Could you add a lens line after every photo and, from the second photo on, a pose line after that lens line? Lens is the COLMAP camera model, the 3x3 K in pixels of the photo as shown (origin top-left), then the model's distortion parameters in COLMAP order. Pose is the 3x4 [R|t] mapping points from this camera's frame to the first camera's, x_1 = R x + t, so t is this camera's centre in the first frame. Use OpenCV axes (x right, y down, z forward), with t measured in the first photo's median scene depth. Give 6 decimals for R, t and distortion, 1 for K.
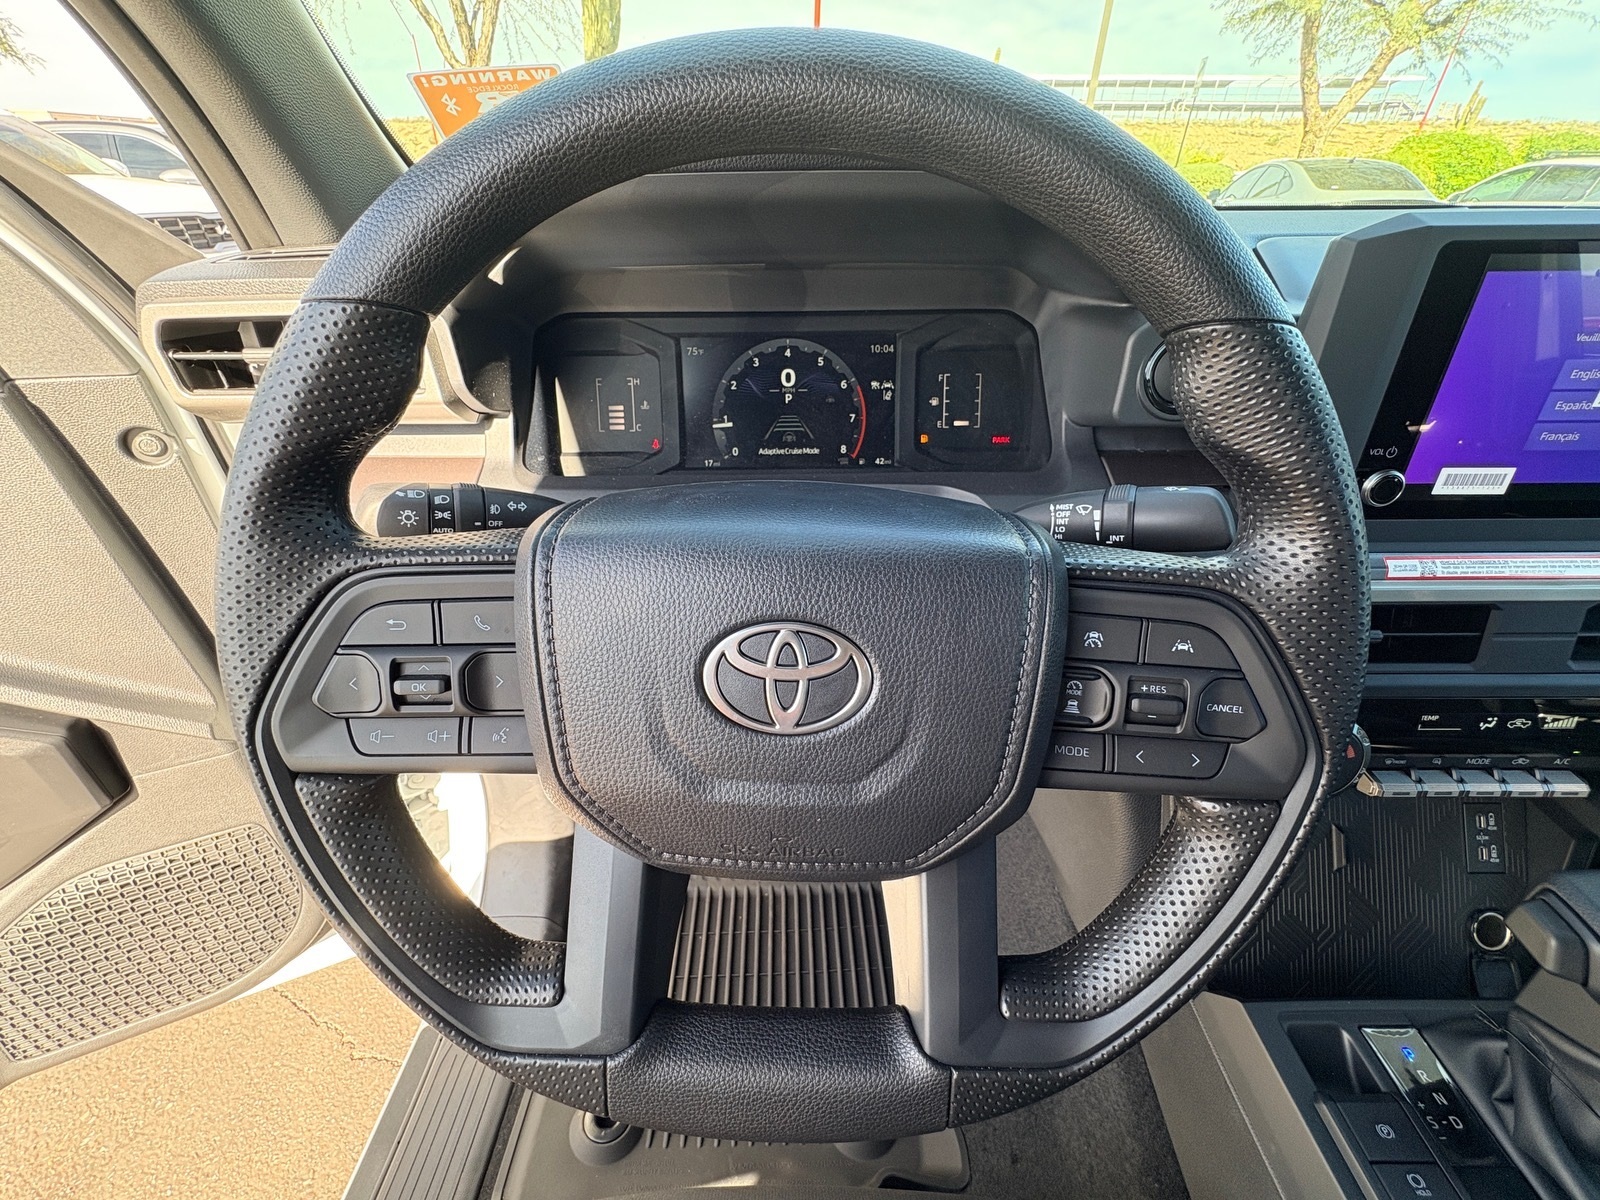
lens RADIAL K [[663.4, 0, 800.2], [0, 663.4, 596.9], [0, 0, 1]] dist [0.001358, -0.000017]
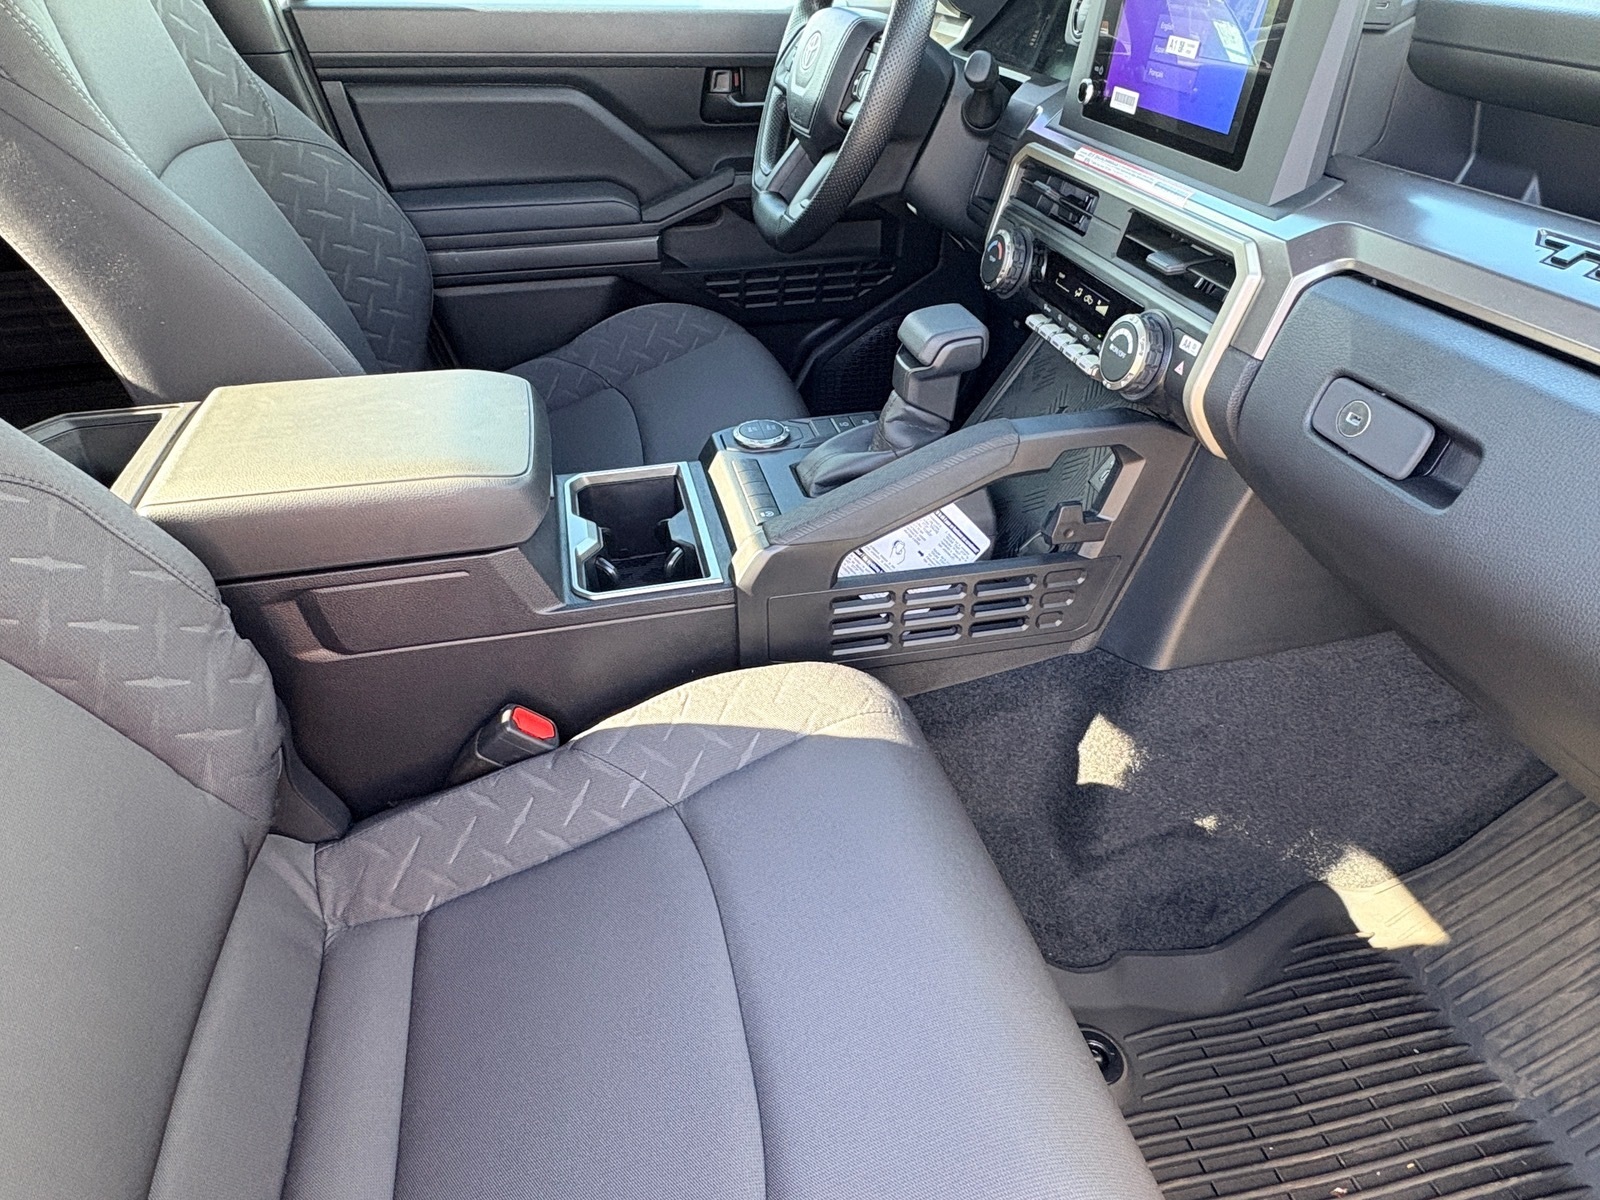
lens RADIAL K [[1005.7, 0, 784.1], [0, 1005.7, 602.1], [0, 0, 1]] dist [-0.002587, 0.003986]
pose [[0.219411, 0.560122, -0.798826, 2.479579], [-0.512370, 0.762932, 0.394223, 0.142840], [0.830263, 0.322797, 0.454385, -0.229222]]
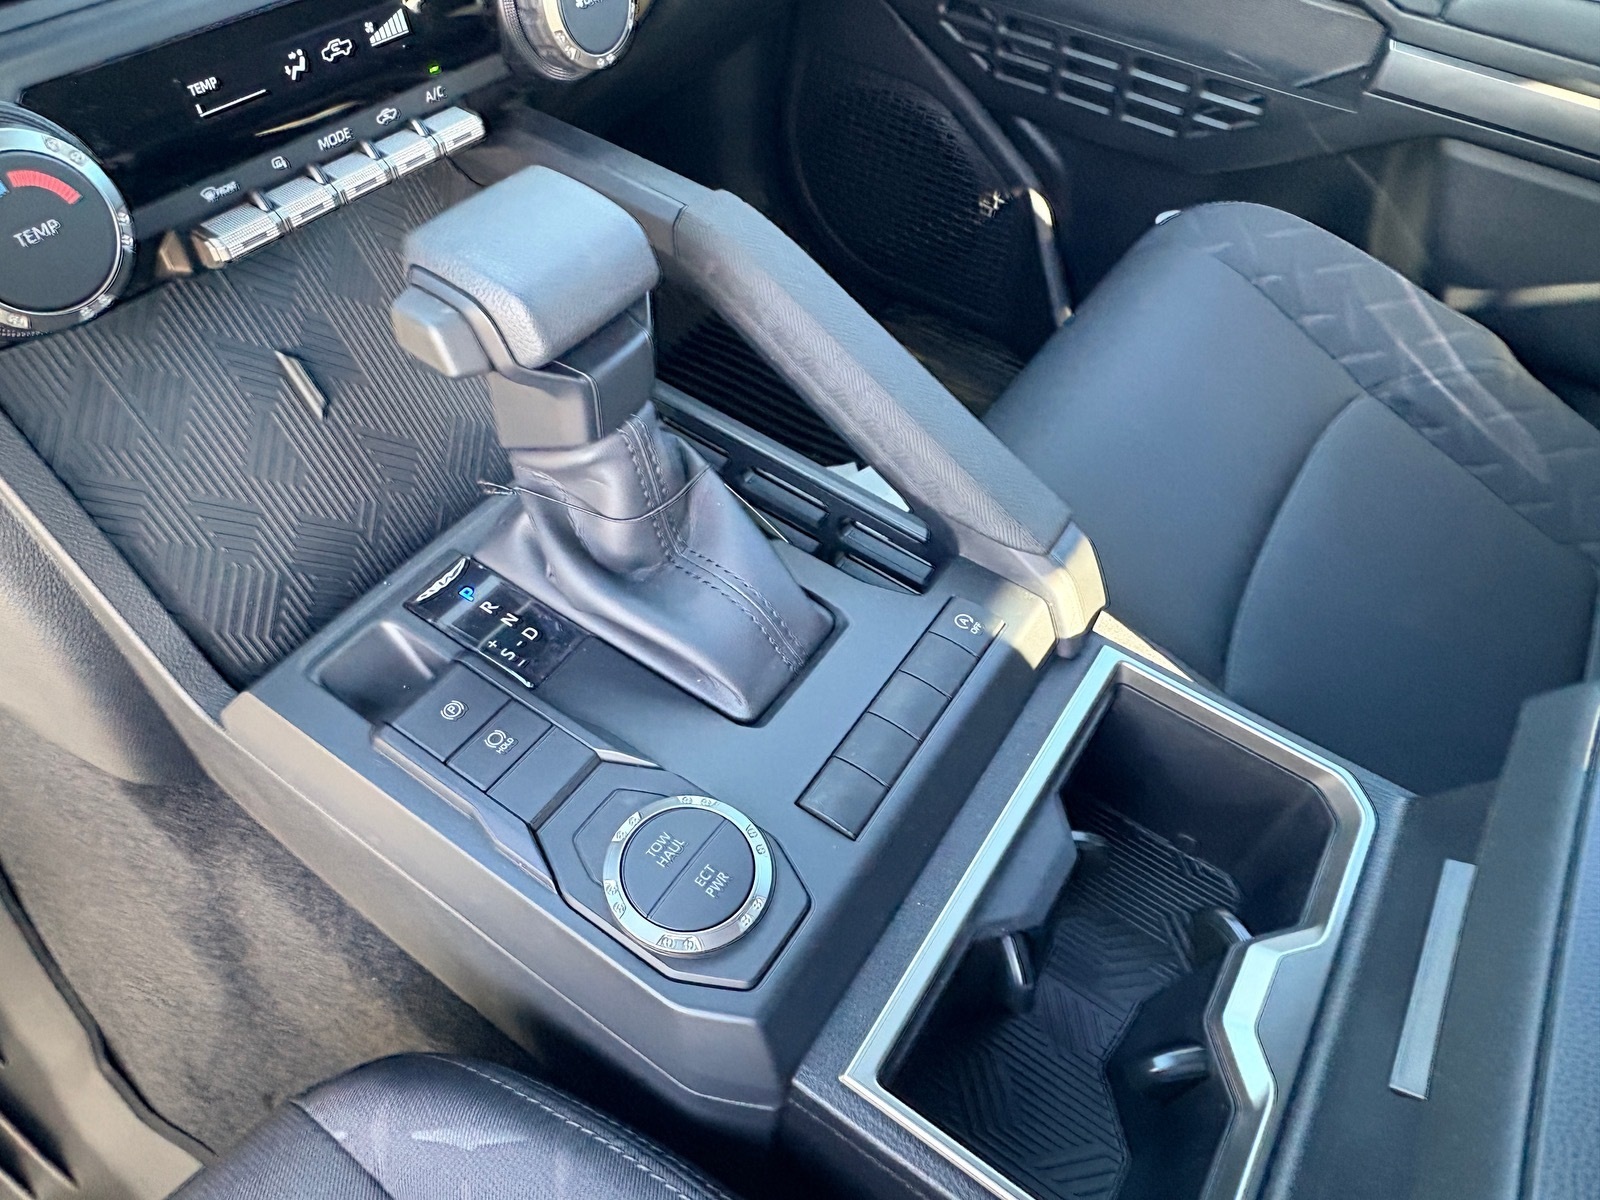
lens RADIAL K [[1052.4, 0, 755.4], [0, 1052.4, 596.8], [0, 0, 1]] dist [-0.008108, -0.000153]
pose [[0.559524, -0.598780, 0.573058, 0.373373], [0.377871, 0.799674, 0.466621, 0.241219], [-0.737663, -0.044544, 0.673698, 0.040585]]
